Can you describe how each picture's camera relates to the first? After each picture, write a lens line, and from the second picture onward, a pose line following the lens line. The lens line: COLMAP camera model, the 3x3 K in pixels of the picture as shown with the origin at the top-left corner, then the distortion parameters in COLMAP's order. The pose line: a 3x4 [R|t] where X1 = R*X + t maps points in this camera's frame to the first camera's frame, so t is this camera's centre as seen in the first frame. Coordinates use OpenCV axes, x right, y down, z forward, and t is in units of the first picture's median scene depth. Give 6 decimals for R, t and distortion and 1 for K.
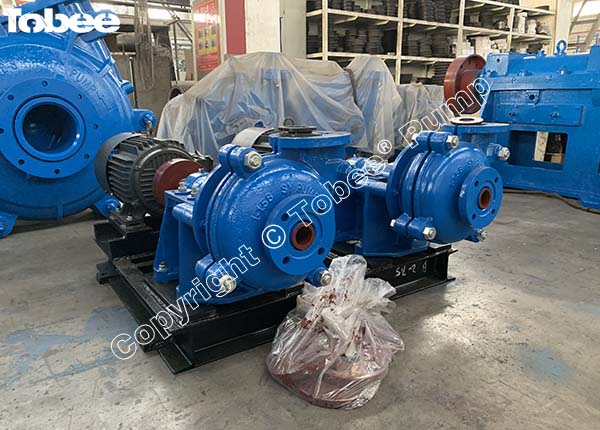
lens RADIAL K [[453.1, 0, 300.1], [0, 453.1, 214.6], [0, 0, 1]] dist [-0.006051, -0.010130]
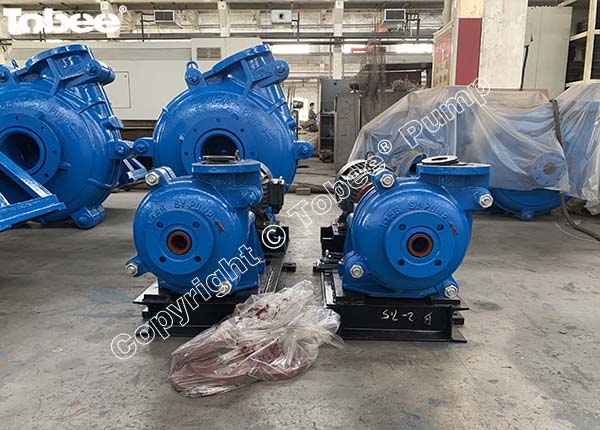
lens RADIAL K [[453.1, 0, 300.0], [0, 453.1, 216.7], [0, 0, 1]] dist [-0.006051, -0.010130]
pose [[0.807639, 0.115322, -0.578290, 0.261639], [-0.152105, 0.988245, -0.015354, -0.014855], [0.569721, 0.100361, 0.815687, 0.045638]]
